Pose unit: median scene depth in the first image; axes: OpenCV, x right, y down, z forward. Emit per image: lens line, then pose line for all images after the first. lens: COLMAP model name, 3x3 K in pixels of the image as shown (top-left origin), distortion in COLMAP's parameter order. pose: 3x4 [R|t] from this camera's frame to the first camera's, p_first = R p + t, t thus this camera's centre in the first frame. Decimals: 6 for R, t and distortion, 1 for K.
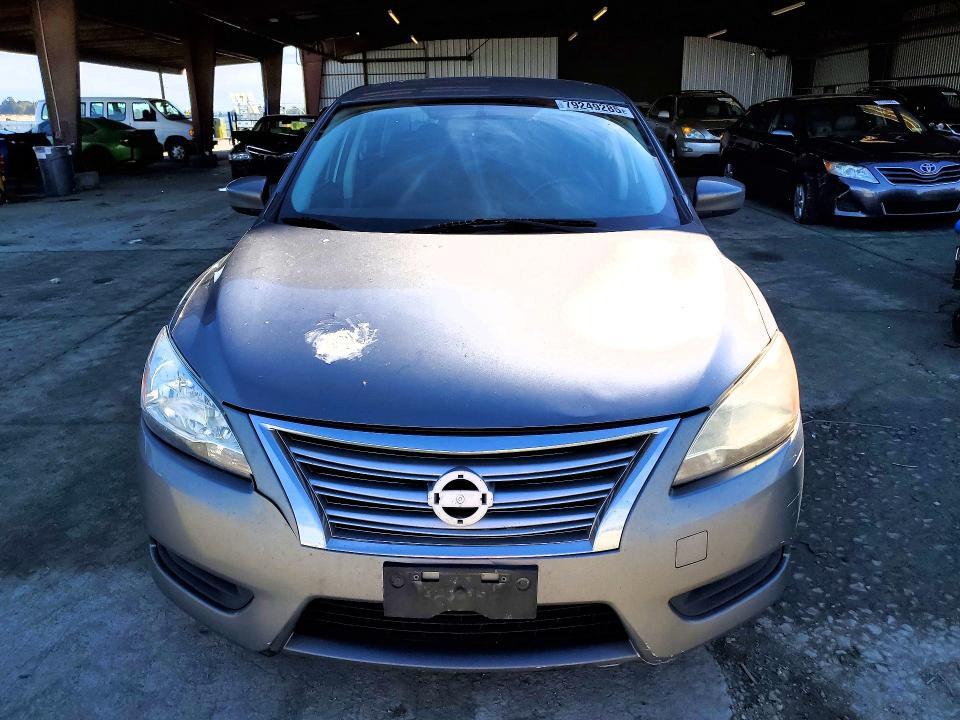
lens RADIAL K [[752.2, 0, 479.5], [0, 752.2, 360.6], [0, 0, 1]] dist [0.014392, 0.003801]
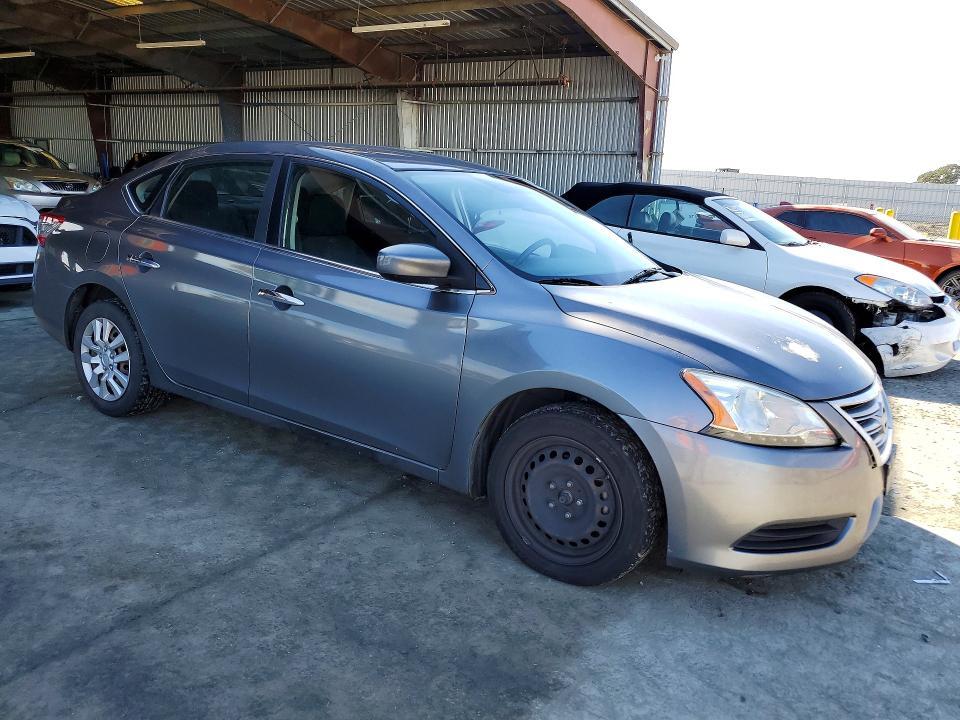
lens RADIAL K [[752.2, 0, 483.5], [0, 752.2, 362.1], [0, 0, 1]] dist [0.014392, 0.003801]
pose [[0.523431, -0.158555, 0.837186, -0.894966], [0.211425, 0.975975, 0.052652, -0.107283], [-0.825421, 0.149442, 0.544378, 0.350370]]
